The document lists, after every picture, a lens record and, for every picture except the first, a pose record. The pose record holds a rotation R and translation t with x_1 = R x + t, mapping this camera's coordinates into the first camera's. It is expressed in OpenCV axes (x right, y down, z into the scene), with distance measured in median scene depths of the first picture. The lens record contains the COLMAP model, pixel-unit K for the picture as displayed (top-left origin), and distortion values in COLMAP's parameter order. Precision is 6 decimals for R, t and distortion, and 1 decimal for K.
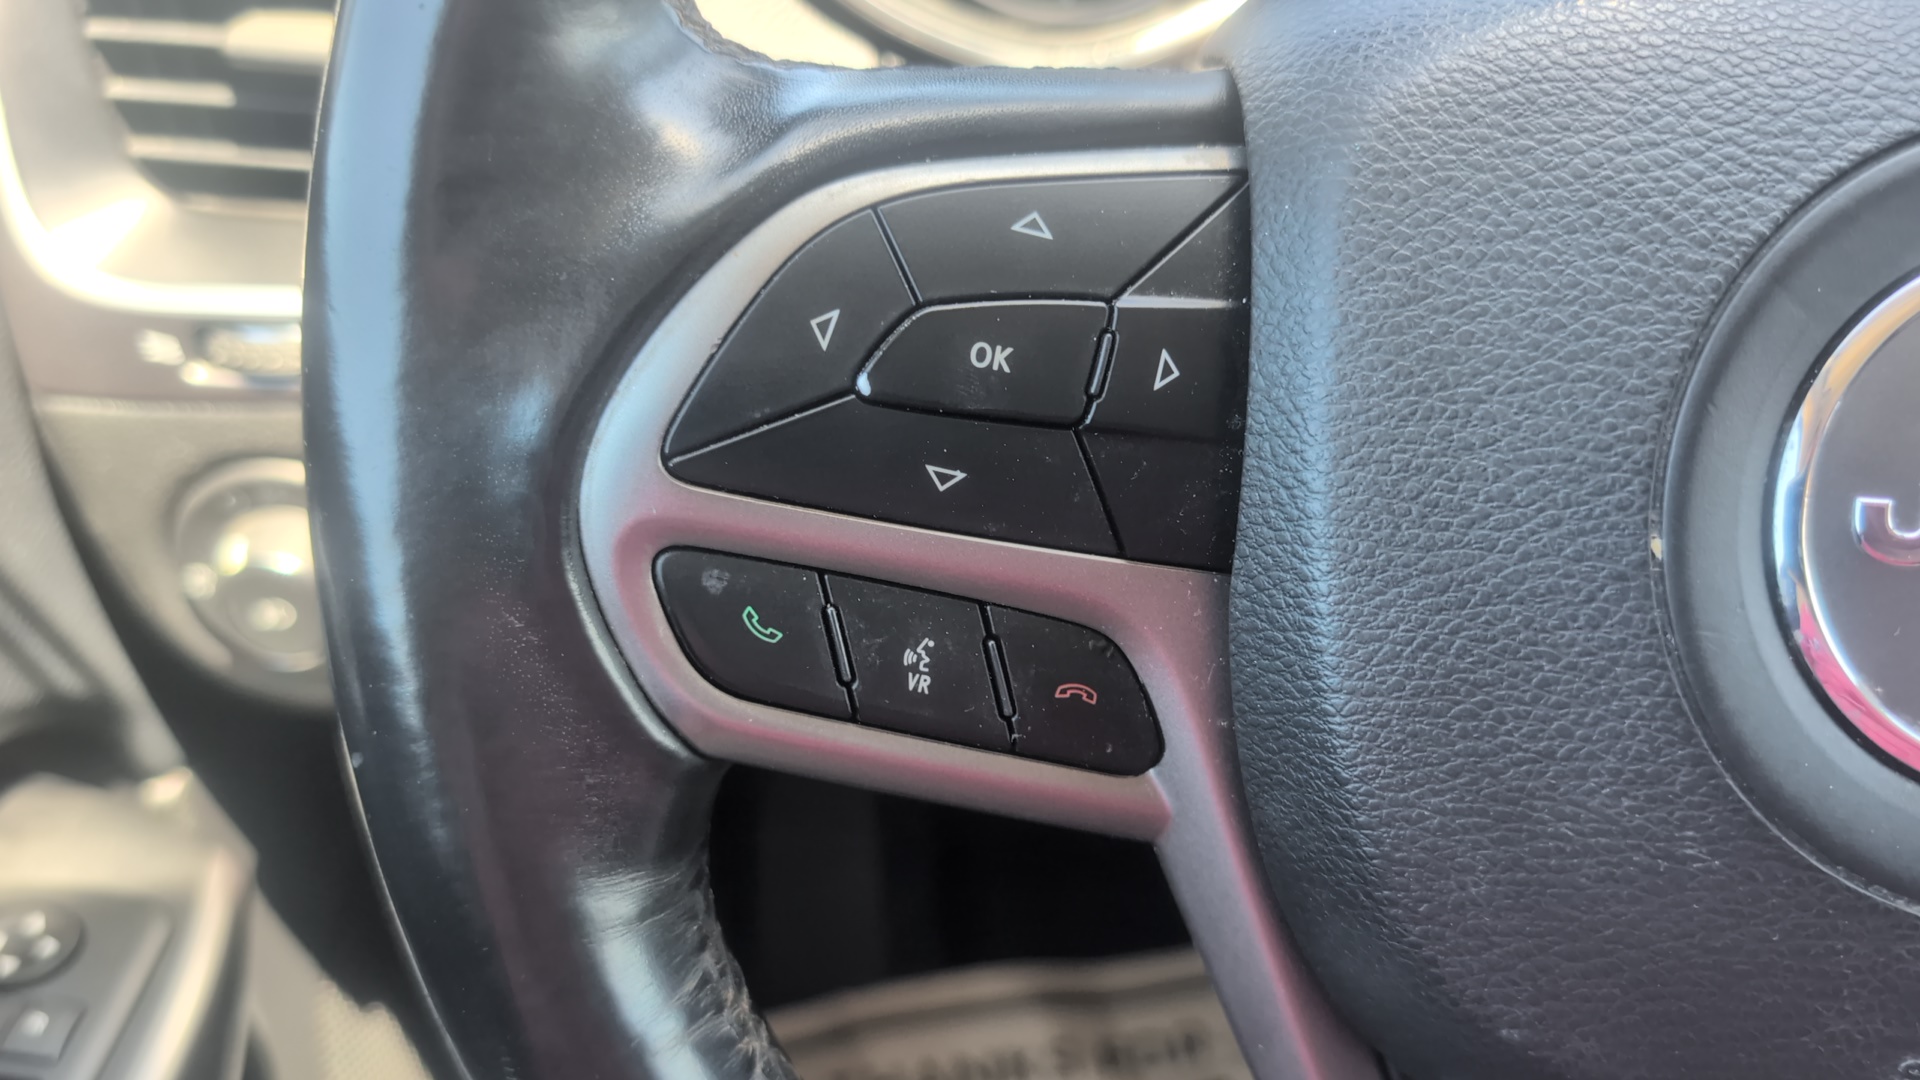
lens RADIAL K [[1601.4, 0, 959.3], [0, 1601.4, 535.1], [0, 0, 1]] dist [0.099739, -0.279679]
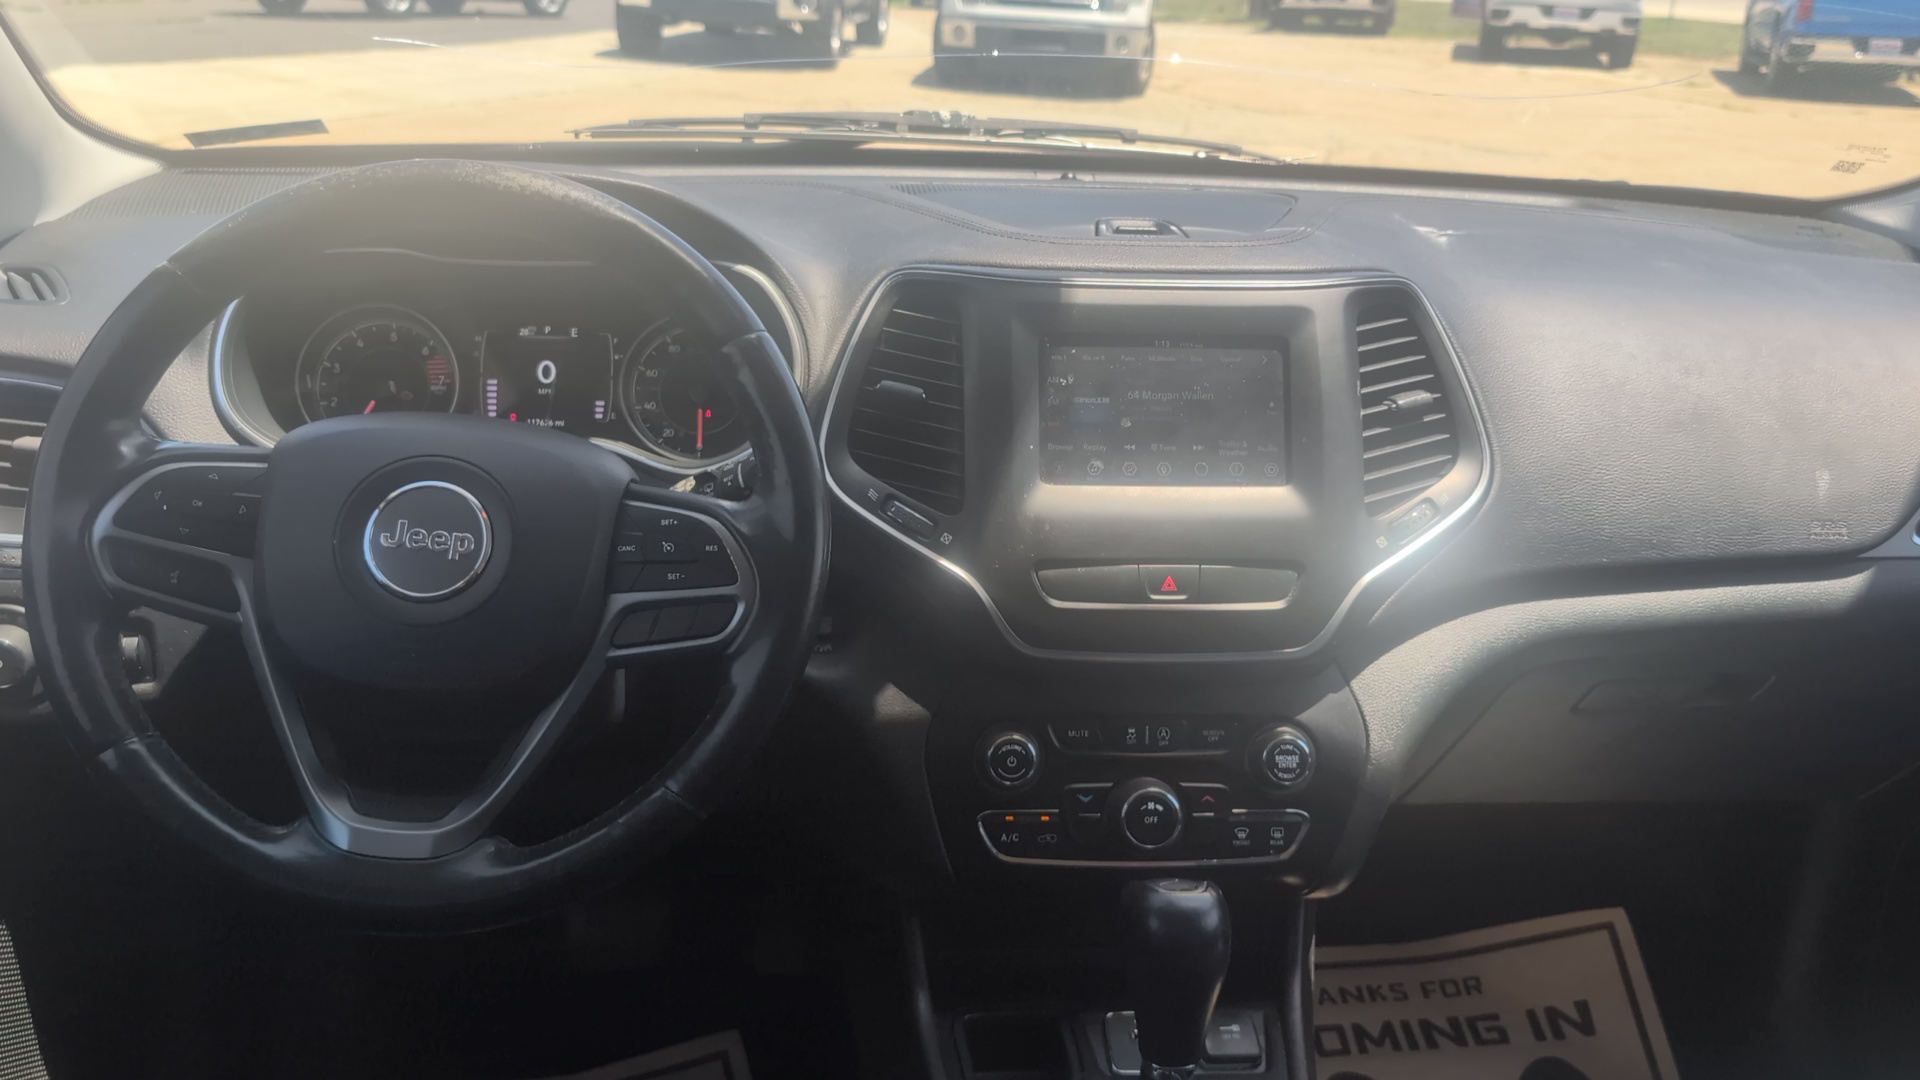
lens RADIAL K [[1601.4, 0, 959.3], [0, 1601.4, 535.1], [0, 0, 1]] dist [0.099739, -0.279679]
pose [[0.990008, 0.037856, 0.135834, 0.752275], [0.005793, 0.951557, -0.307418, 0.677716], [-0.140891, 0.305133, 0.941830, -1.723793]]
